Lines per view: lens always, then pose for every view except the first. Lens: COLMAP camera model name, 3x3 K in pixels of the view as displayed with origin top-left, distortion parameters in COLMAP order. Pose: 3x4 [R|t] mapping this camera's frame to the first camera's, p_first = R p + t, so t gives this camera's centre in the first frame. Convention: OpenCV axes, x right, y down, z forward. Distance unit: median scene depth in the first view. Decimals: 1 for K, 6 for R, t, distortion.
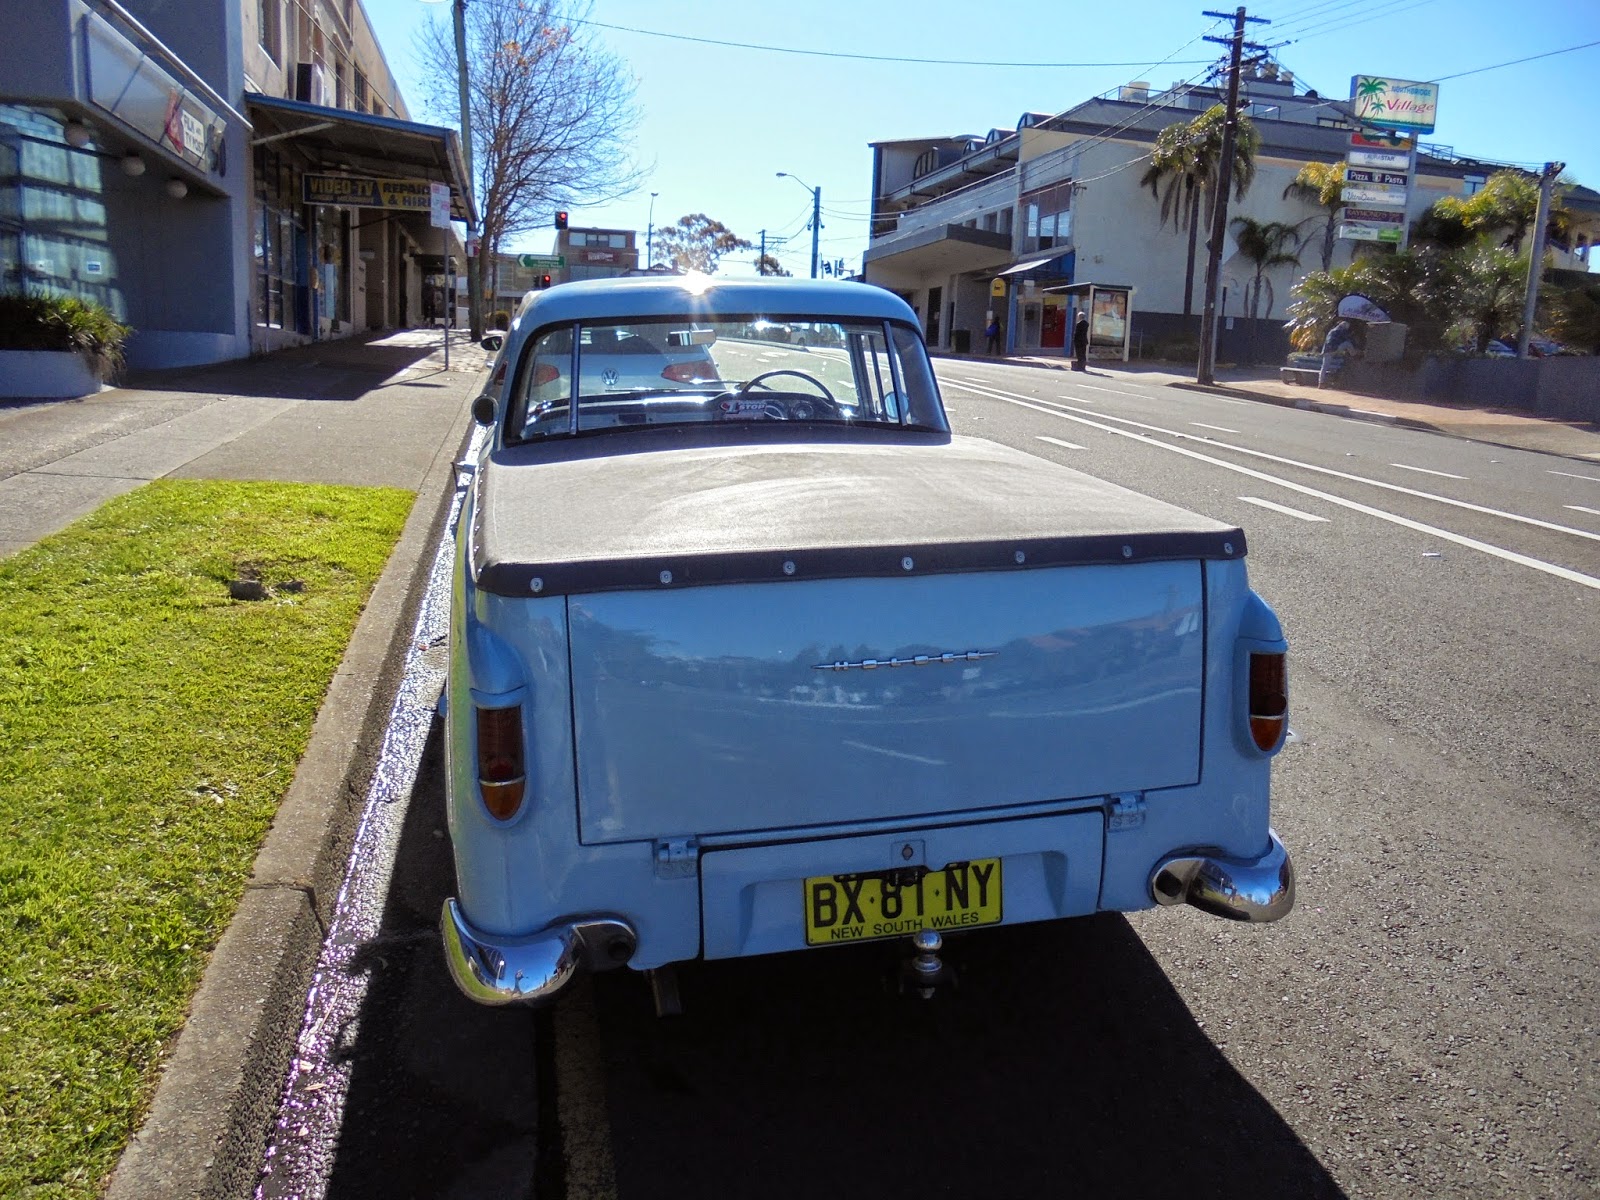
lens RADIAL K [[1239.6, 0, 772.3], [0, 1239.6, 550.6], [0, 0, 1]] dist [-0.114759, 0.164120]
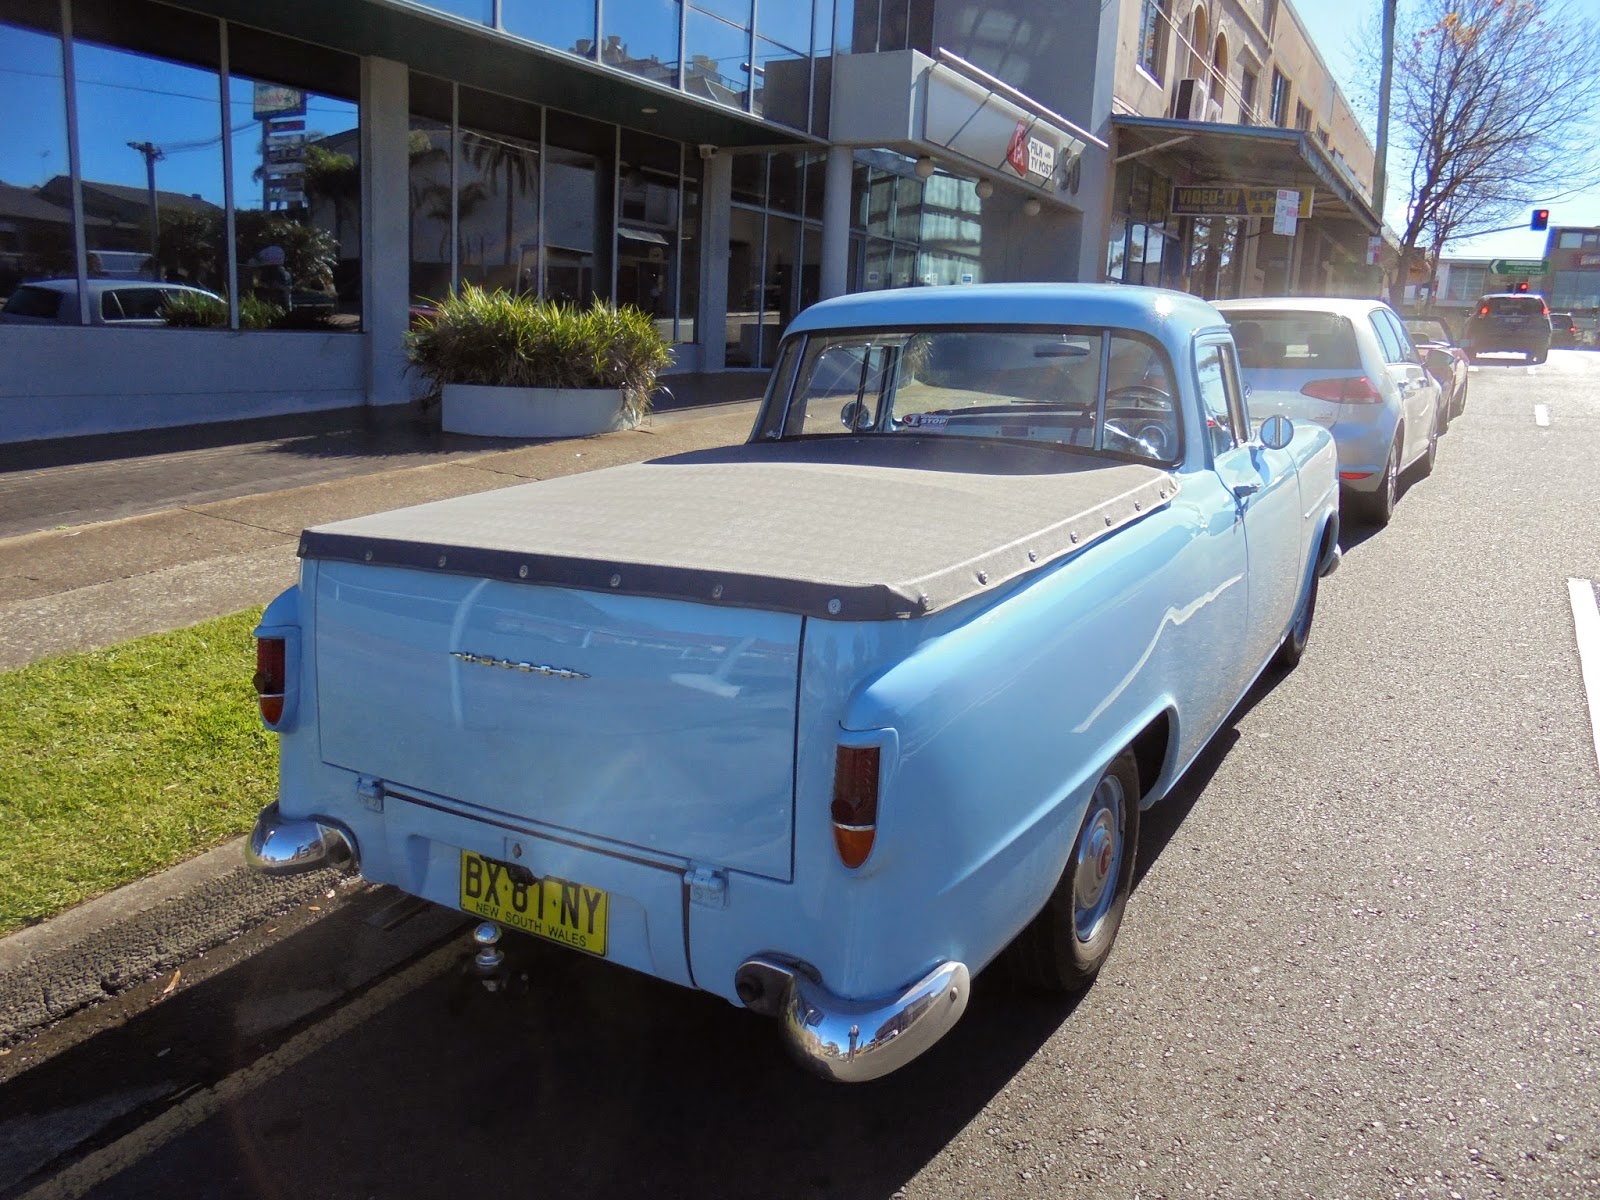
lens RADIAL K [[1219.3, 0, 797.6], [0, 1219.3, 533.4], [0, 0, 1]] dist [-0.033946, 0.012204]
pose [[0.744473, 0.121414, -0.656521, 0.122626], [-0.132927, 0.990594, 0.032461, -0.011738], [0.654287, 0.063103, 0.753609, 0.046648]]
